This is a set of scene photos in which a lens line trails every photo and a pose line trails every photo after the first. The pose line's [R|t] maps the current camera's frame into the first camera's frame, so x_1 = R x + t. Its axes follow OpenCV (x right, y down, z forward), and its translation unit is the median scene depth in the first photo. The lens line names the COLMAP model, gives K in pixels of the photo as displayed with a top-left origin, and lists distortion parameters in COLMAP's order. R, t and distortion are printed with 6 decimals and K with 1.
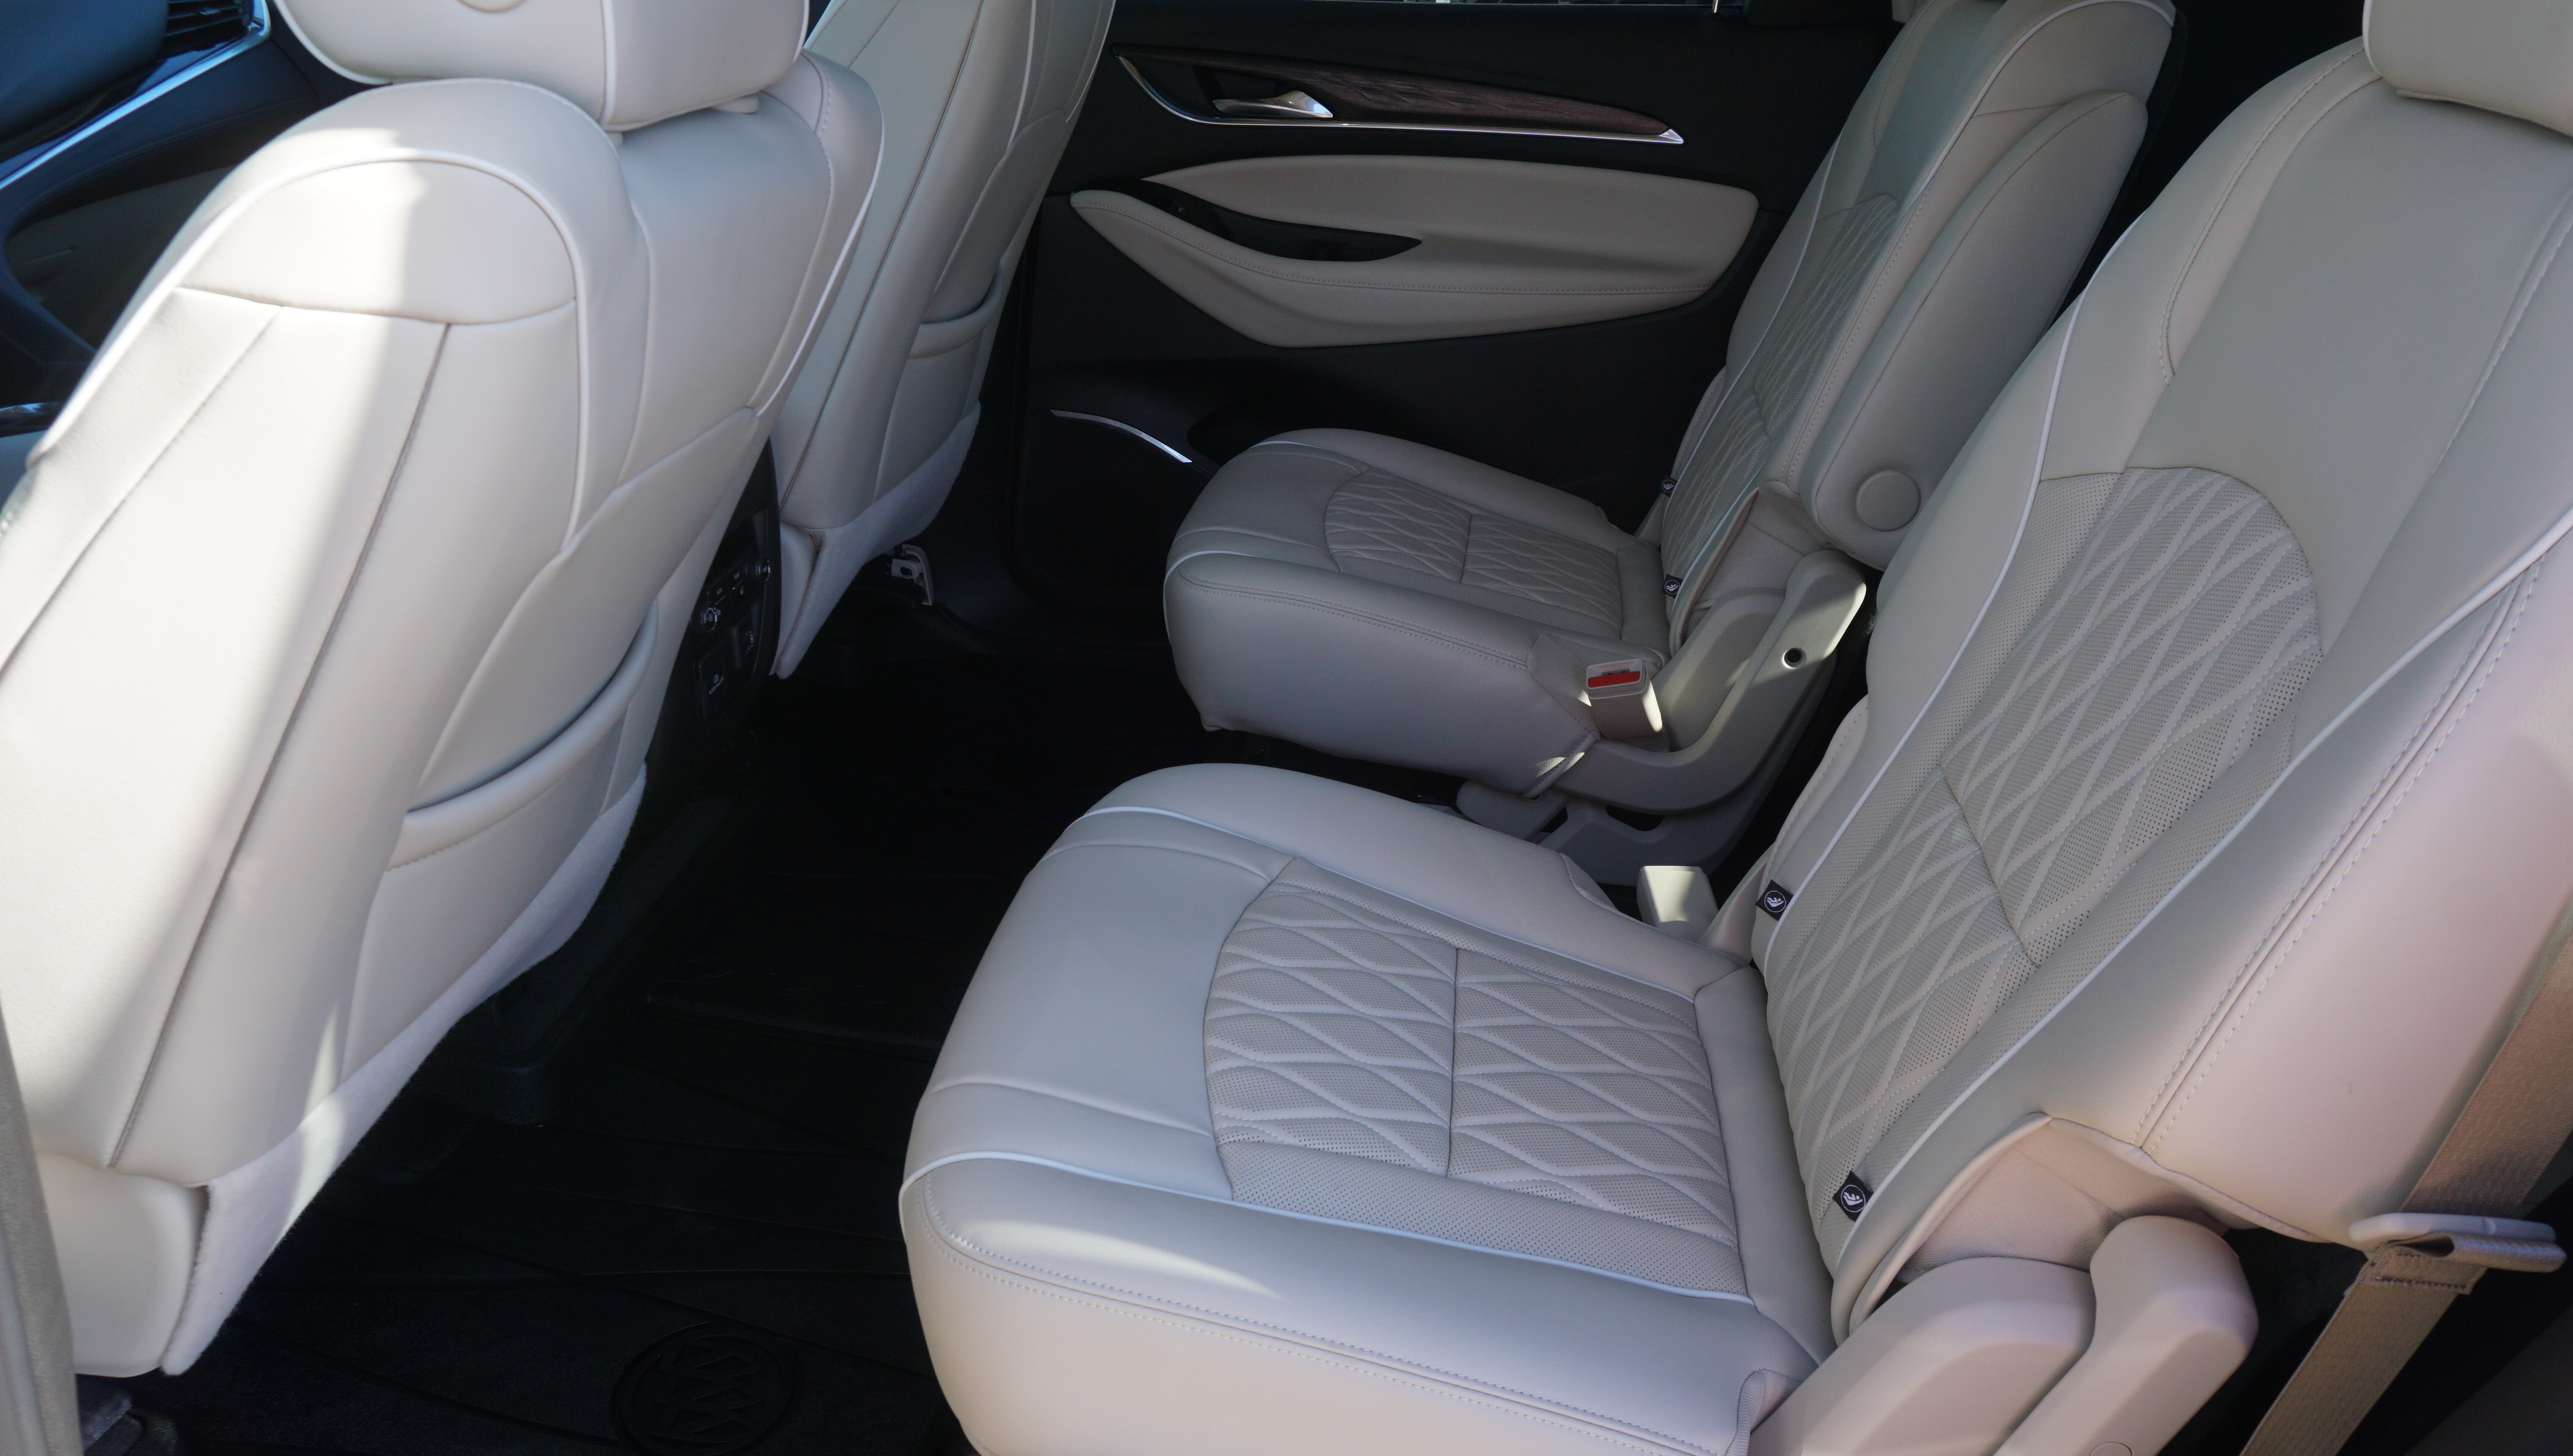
lens RADIAL K [[1730.0, 0, 1305.1], [0, 1730.0, 729.5], [0, 0, 1]] dist [-0.050183, 0.038105]
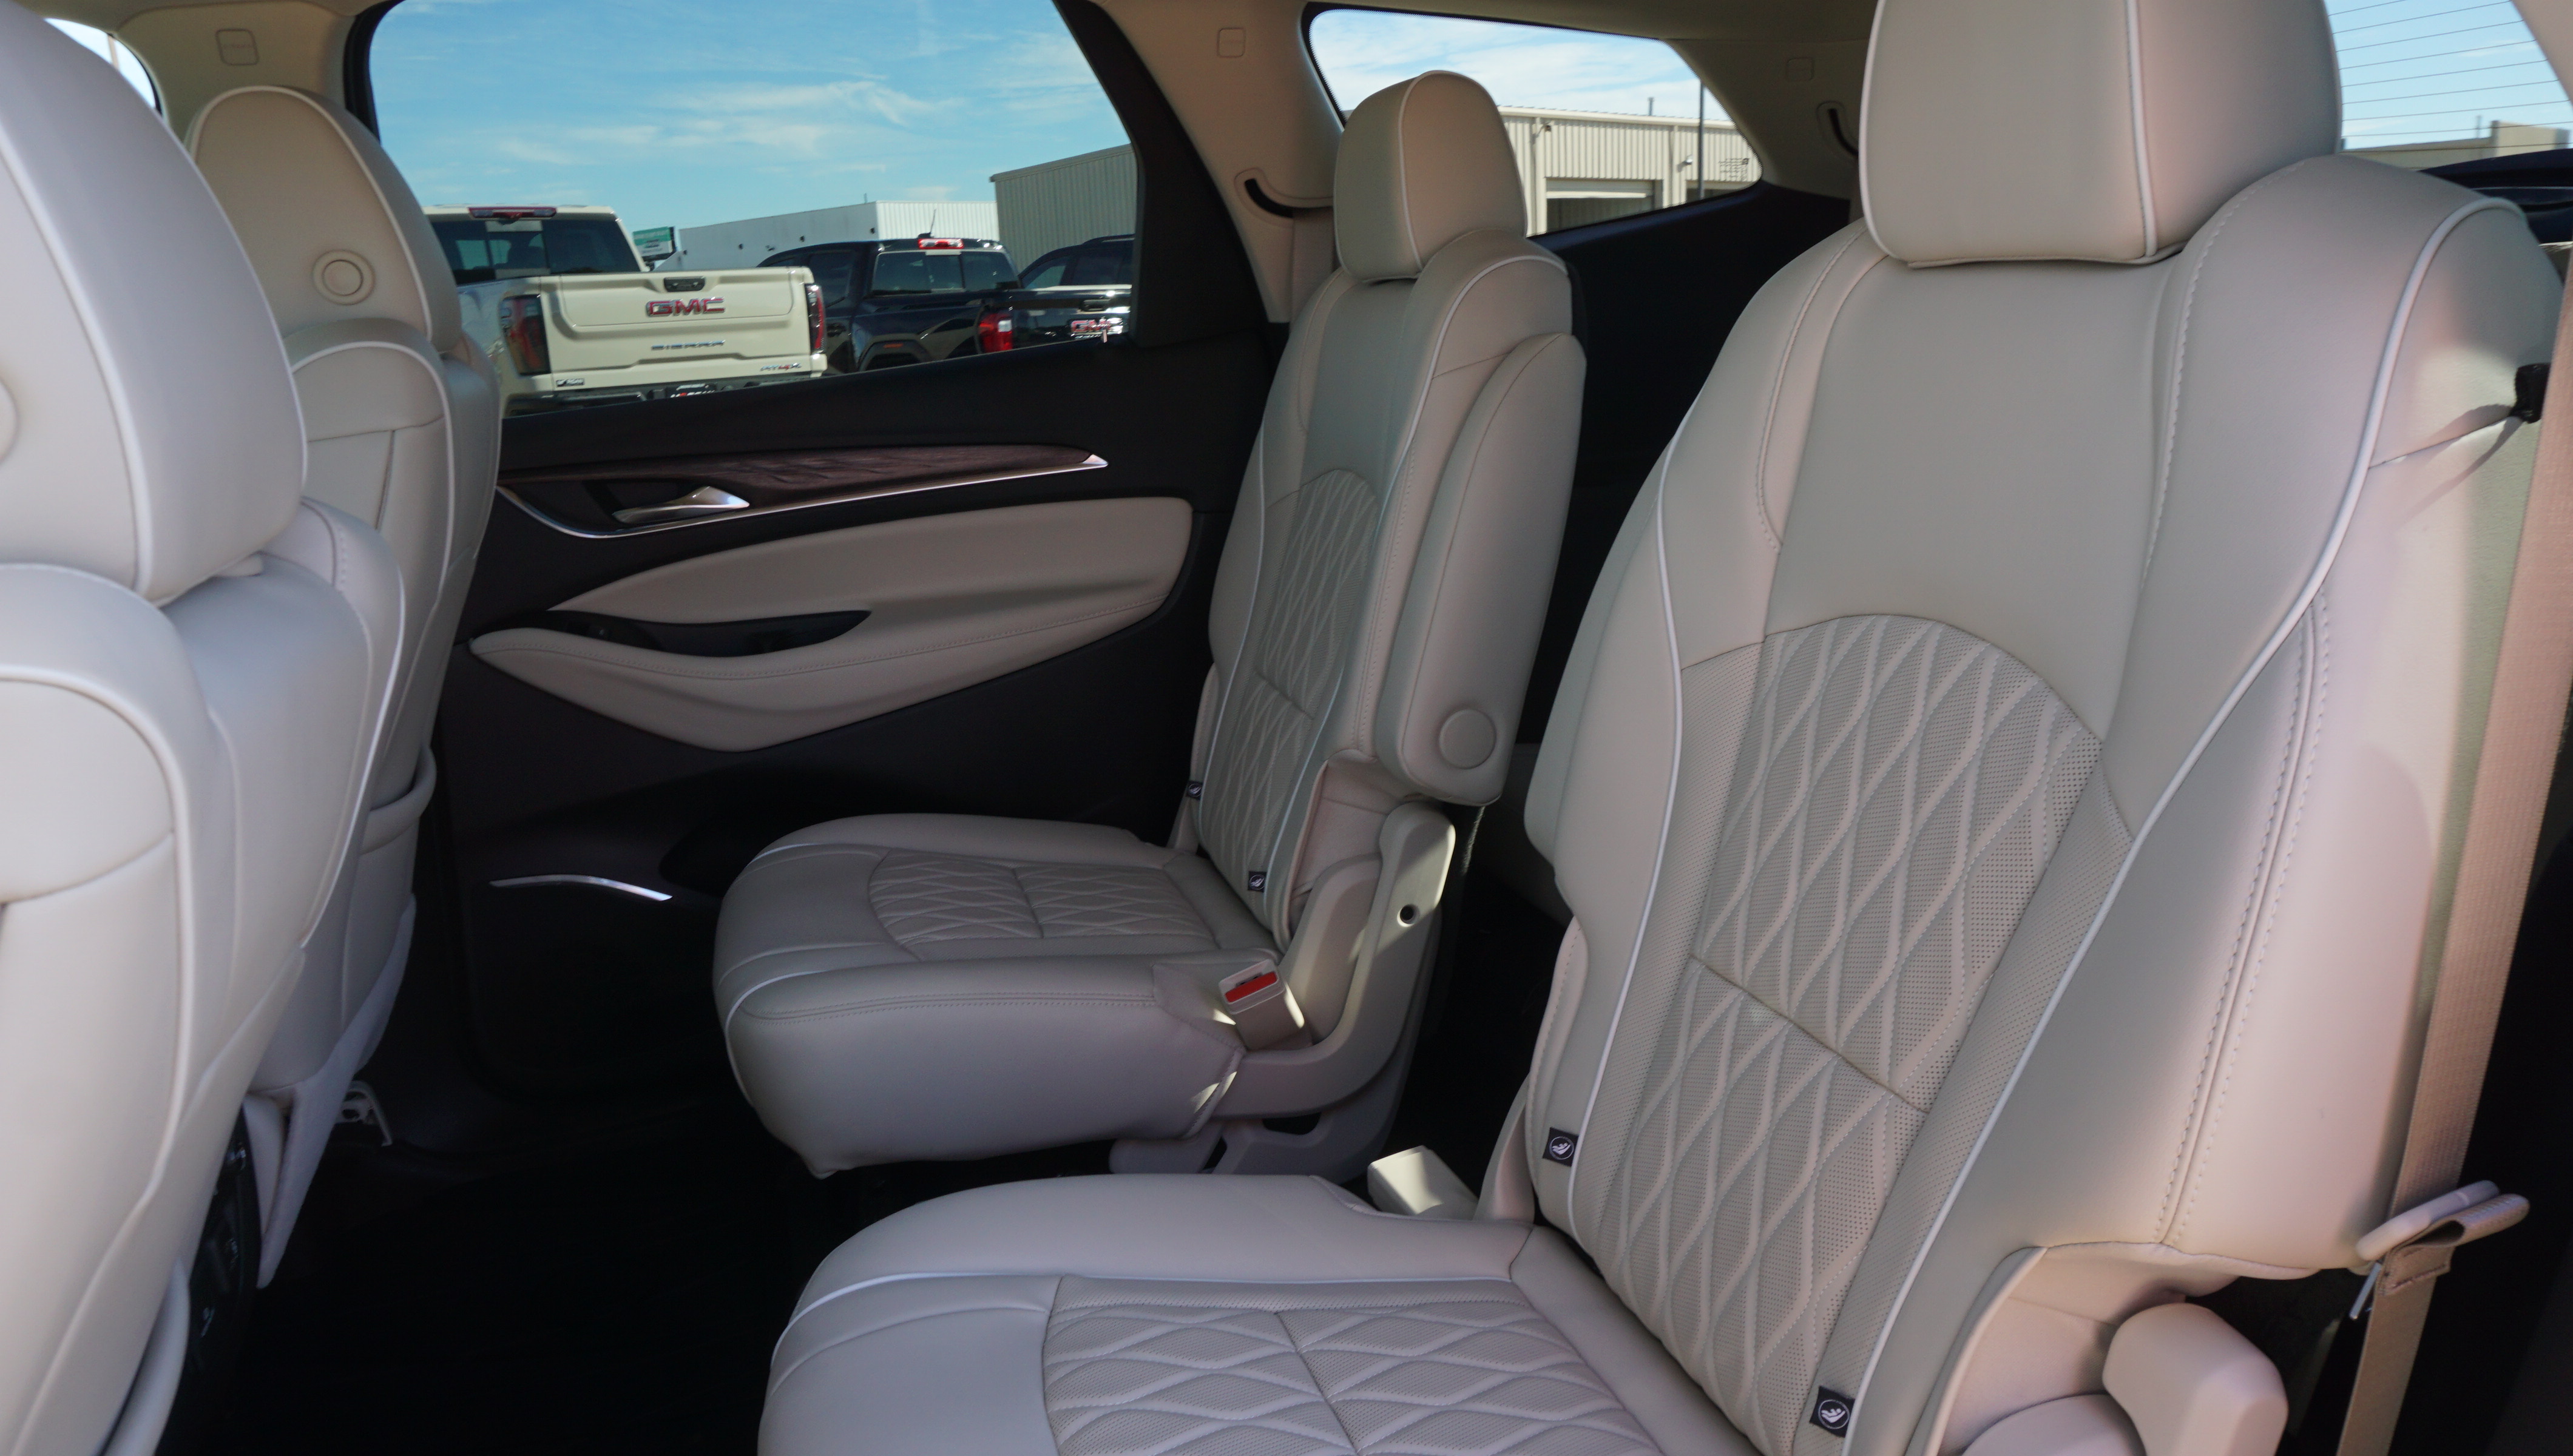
lens RADIAL K [[1730.0, 0, 1303.3], [0, 1730.0, 723.1], [0, 0, 1]] dist [-0.050183, 0.038105]
pose [[0.898424, -0.227142, 0.375820, -0.122159], [0.298245, 0.943782, -0.142565, -0.022213], [-0.322310, 0.240170, 0.915661, 0.081035]]
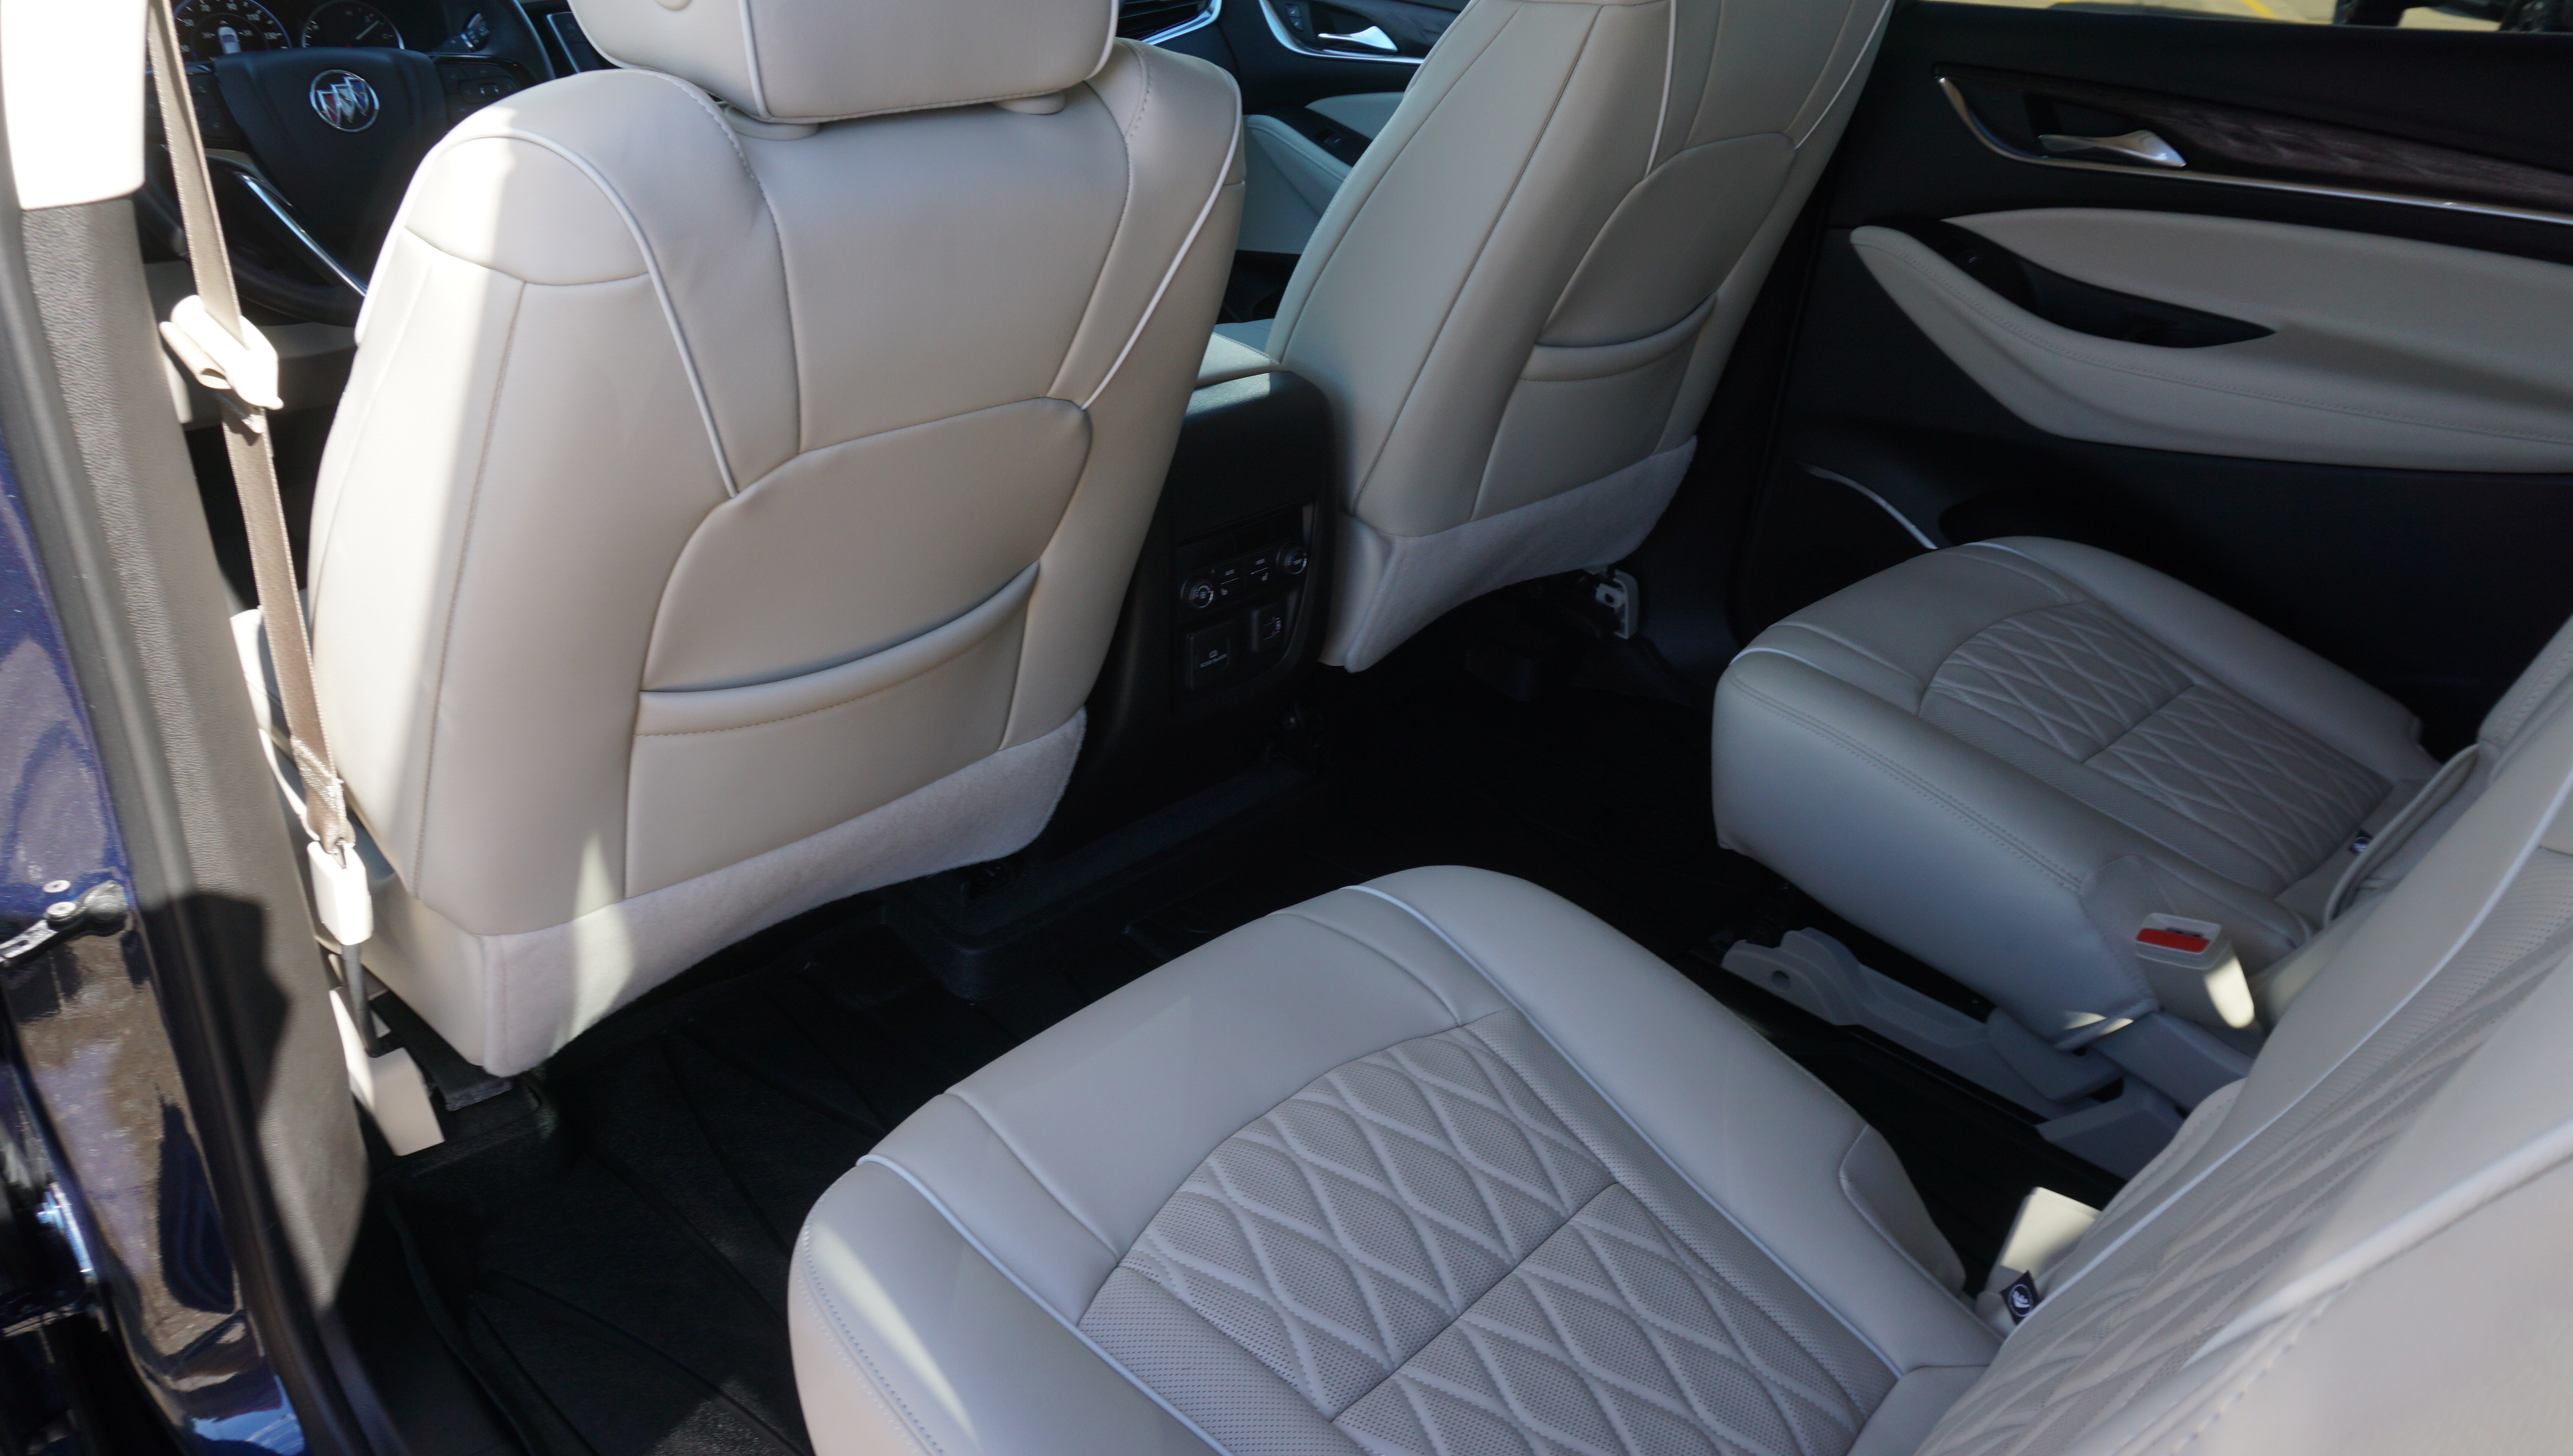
lens RADIAL K [[1730.0, 0, 1283.1], [0, 1730.0, 731.9], [0, 0, 1]] dist [-0.050183, 0.038105]
pose [[0.777335, 0.260239, -0.572735, 0.281532], [-0.259568, 0.961993, 0.084816, -0.078857], [0.573040, 0.082733, 0.815341, 0.171752]]
